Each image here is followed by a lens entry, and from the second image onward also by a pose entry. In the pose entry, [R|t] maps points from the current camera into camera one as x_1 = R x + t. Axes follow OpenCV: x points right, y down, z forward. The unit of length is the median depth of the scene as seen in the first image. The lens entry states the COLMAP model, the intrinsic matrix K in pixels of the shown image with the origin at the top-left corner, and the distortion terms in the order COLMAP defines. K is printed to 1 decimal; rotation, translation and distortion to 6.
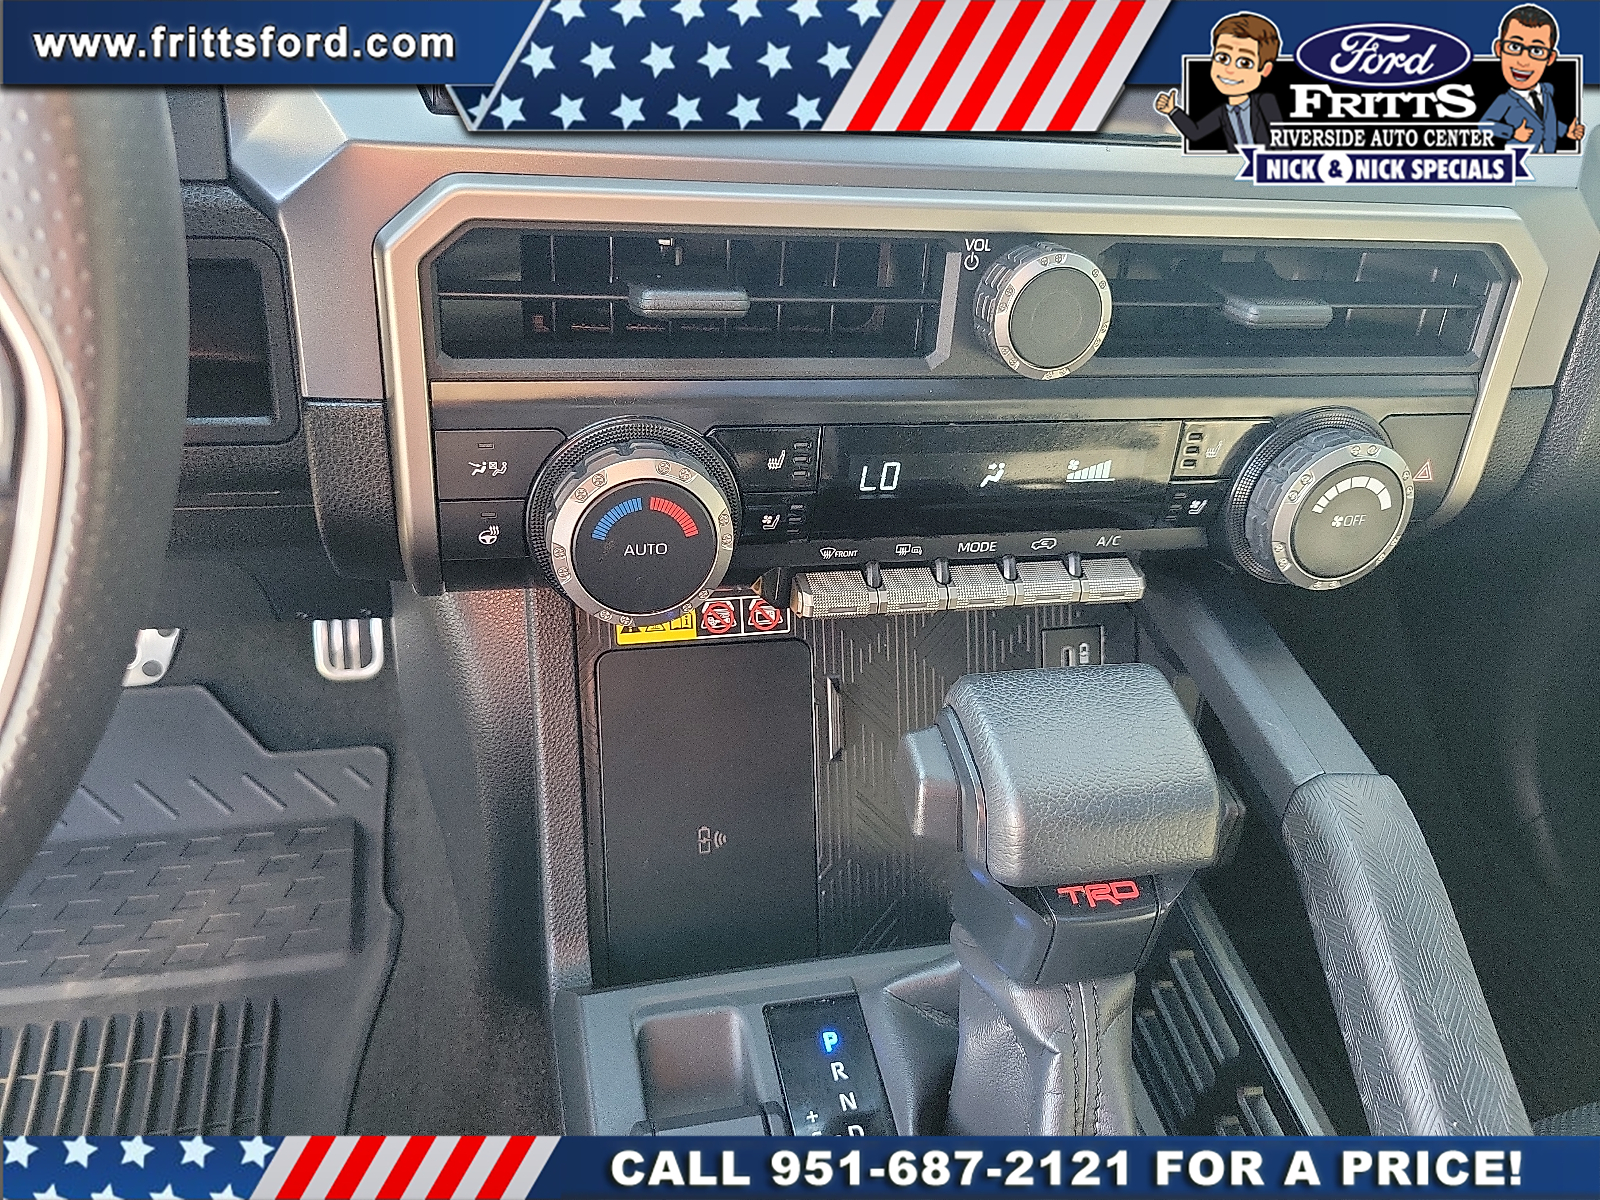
lens RADIAL K [[1246.5, 0, 793.0], [0, 1246.5, 637.1], [0, 0, 1]] dist [0.015586, 0.002277]
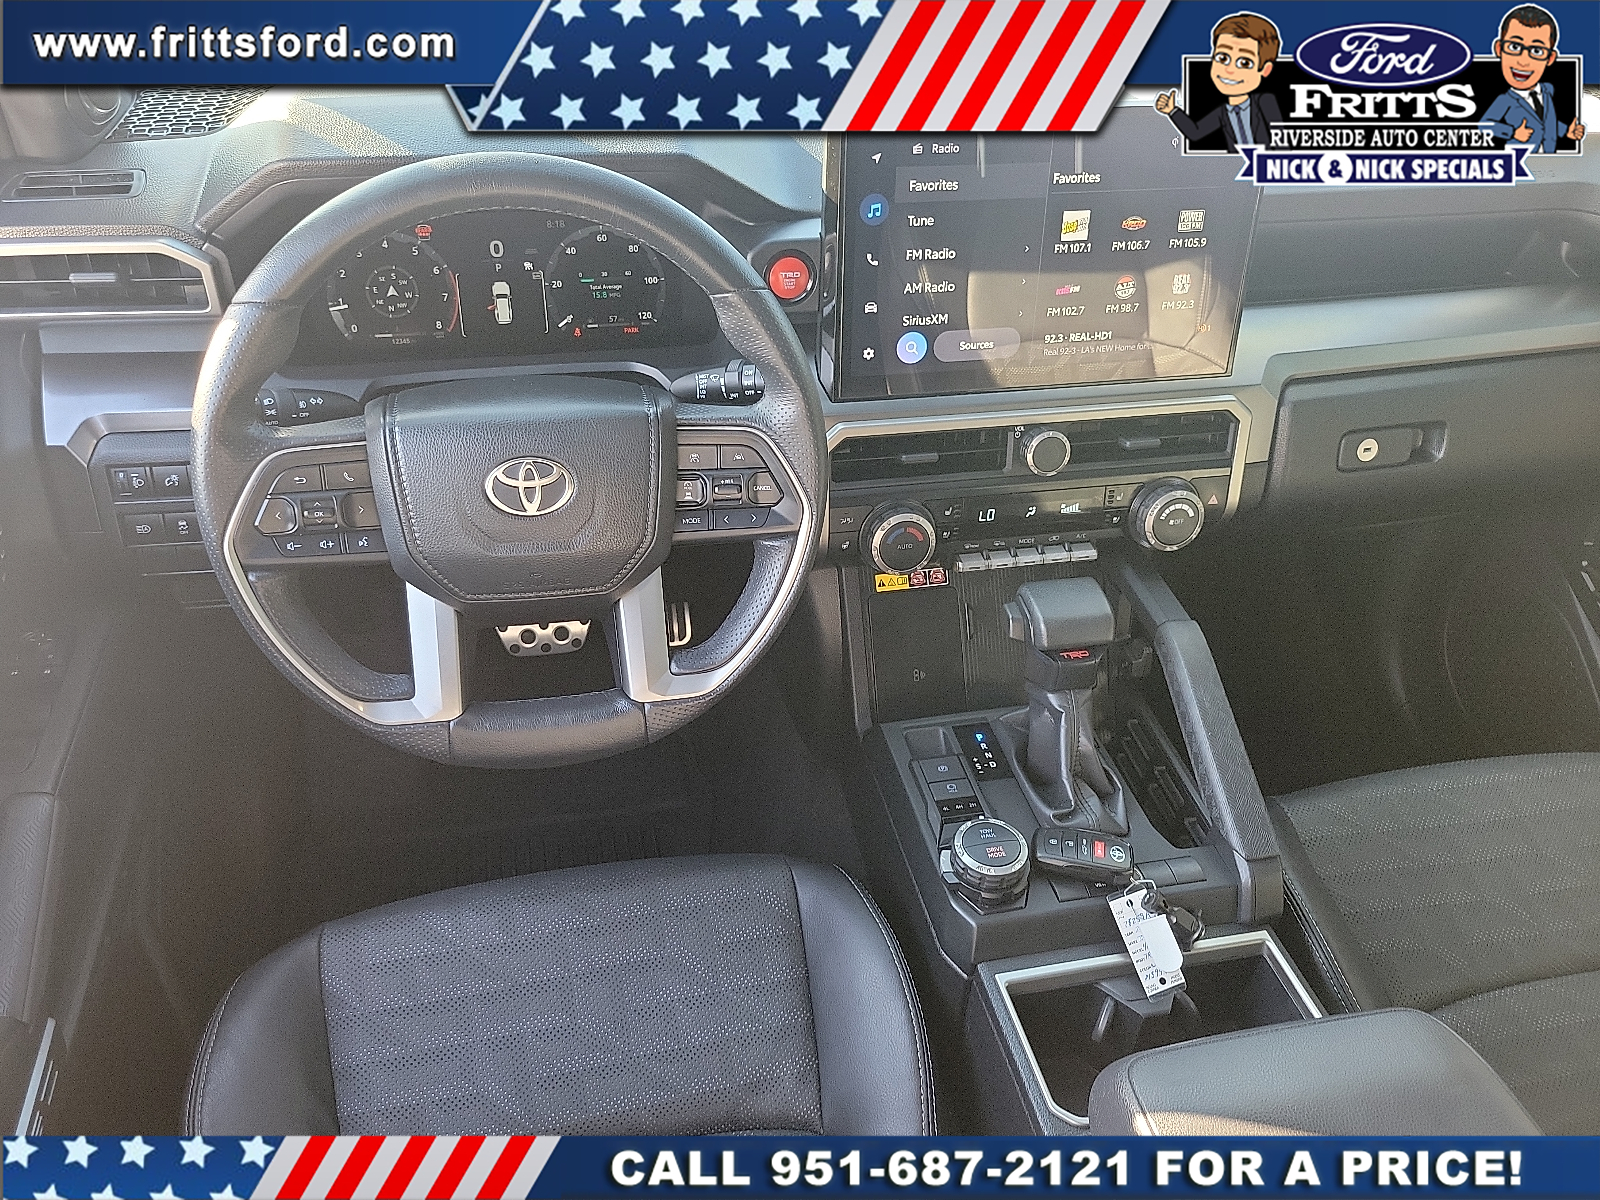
lens RADIAL K [[1217.5, 0, 796.9], [0, 1217.5, 629.5], [0, 0, 1]] dist [0.010605, -0.005049]
pose [[0.996943, -0.053482, -0.056953, -0.187118], [0.051610, 0.998094, -0.033843, 0.168685], [0.058655, 0.030800, 0.997803, -1.499261]]
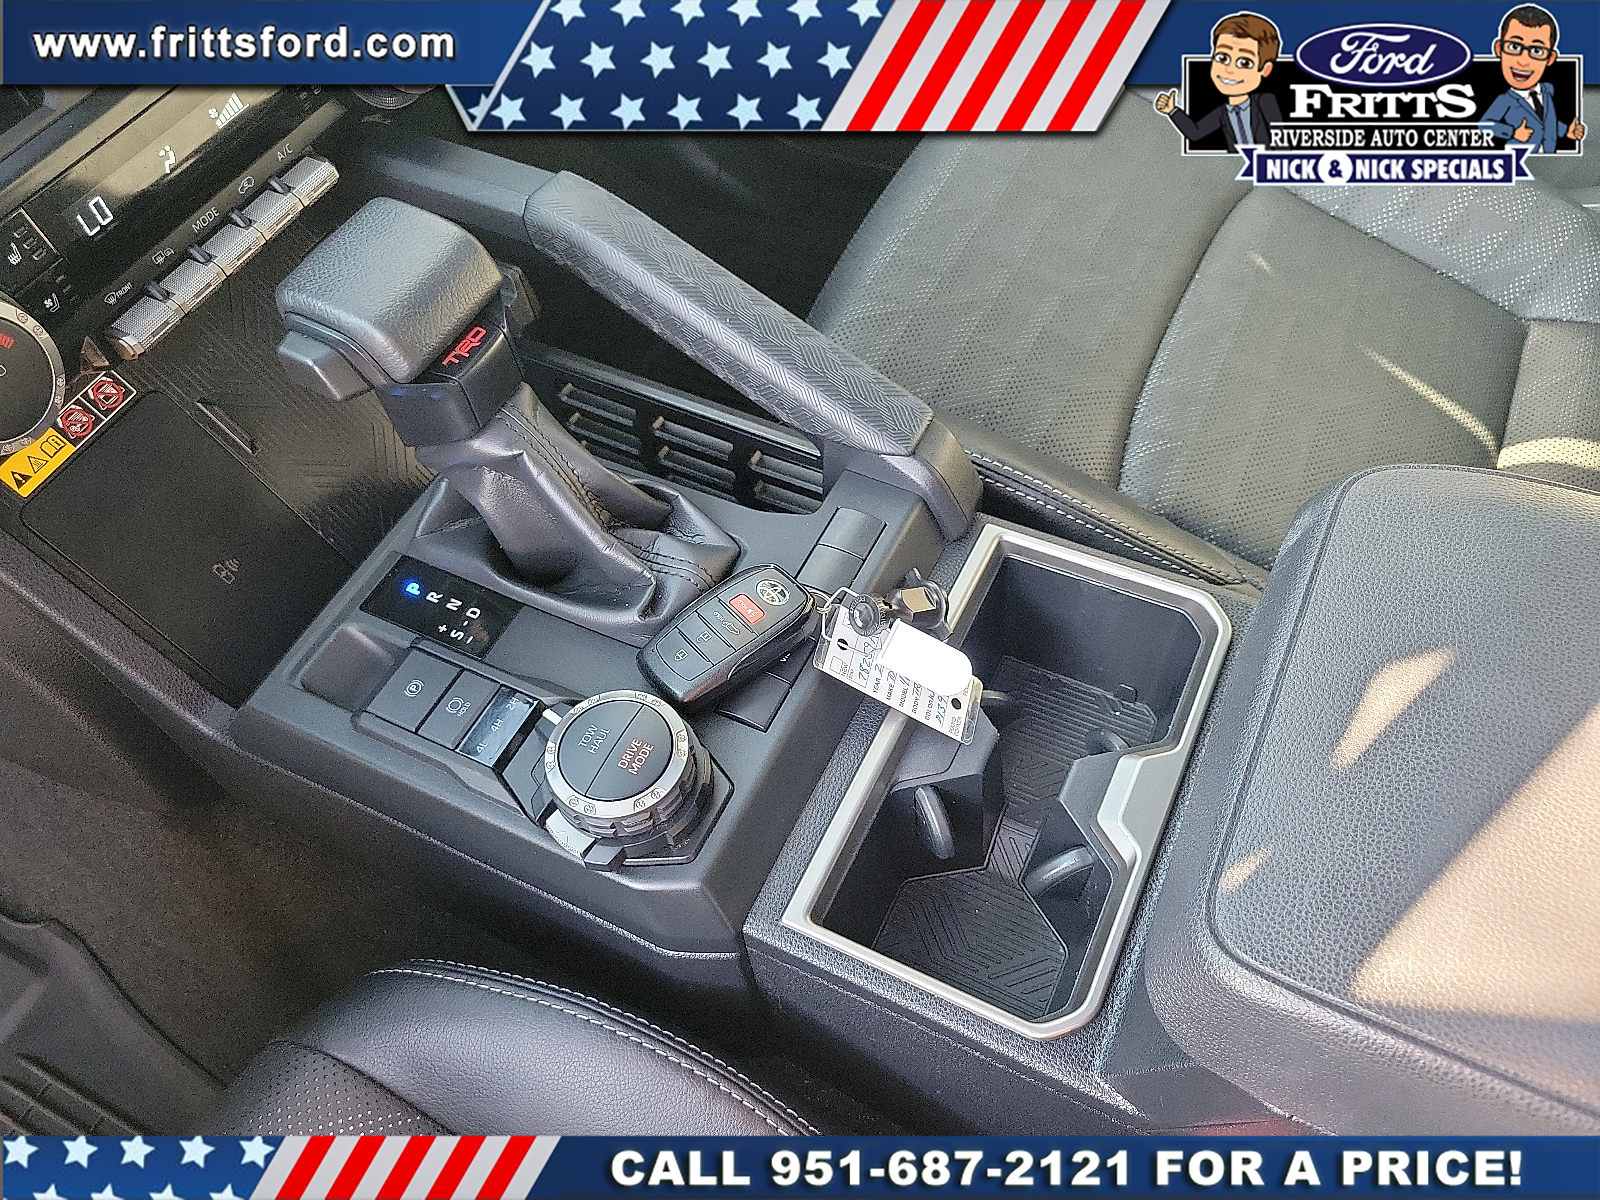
lens RADIAL K [[1217.5, 0, 796.9], [0, 1217.5, 629.5], [0, 0, 1]] dist [0.010605, -0.005049]
pose [[0.629048, -0.716933, 0.300510, -0.135716], [0.606765, 0.694476, 0.386704, 0.096339], [-0.485938, -0.060916, 0.871868, -0.343278]]
